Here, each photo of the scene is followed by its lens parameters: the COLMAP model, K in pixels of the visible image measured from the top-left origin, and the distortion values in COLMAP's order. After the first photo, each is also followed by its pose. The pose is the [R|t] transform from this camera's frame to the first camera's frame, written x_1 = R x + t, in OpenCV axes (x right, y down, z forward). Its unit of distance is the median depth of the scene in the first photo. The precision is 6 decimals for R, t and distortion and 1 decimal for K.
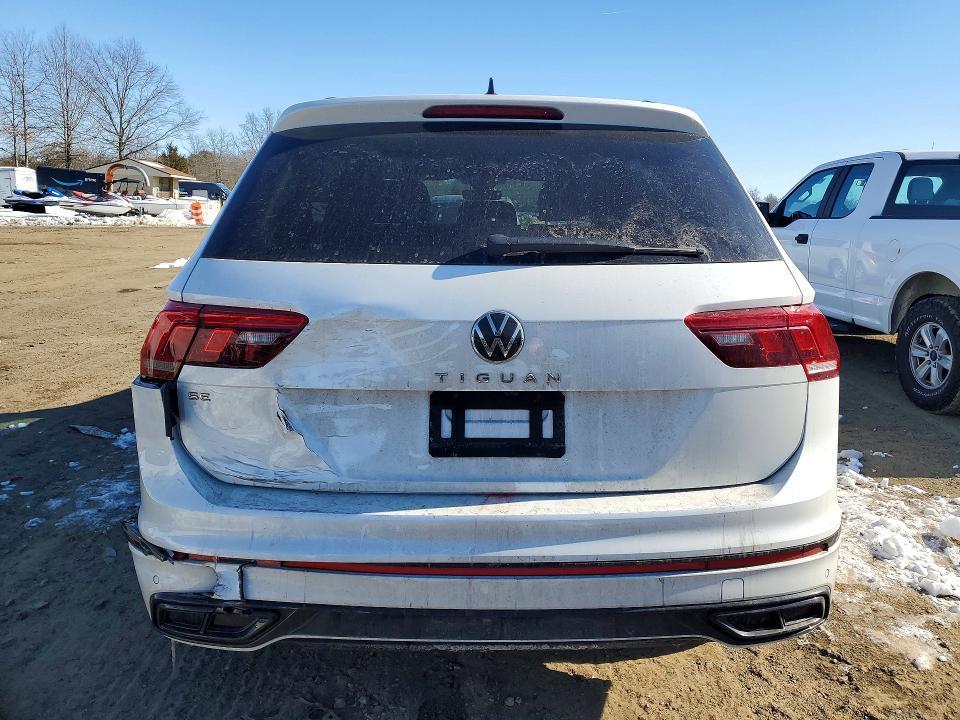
lens RADIAL K [[766.9, 0, 484.4], [0, 766.9, 358.0], [0, 0, 1]] dist [0.036910, 0.007777]
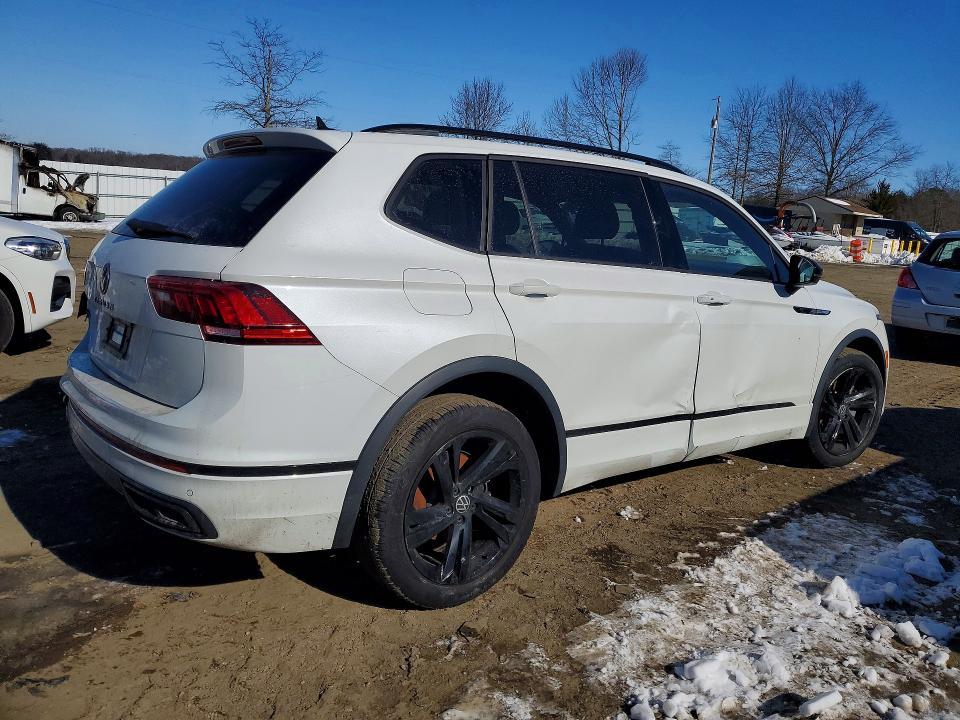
lens RADIAL K [[766.9, 0, 484.4], [0, 766.9, 358.0], [0, 0, 1]] dist [0.036910, 0.007777]
pose [[0.597476, 0.167407, -0.784218, 0.112965], [-0.205721, 0.977235, 0.051877, -0.006867], [0.775050, 0.130334, 0.618313, 0.037554]]
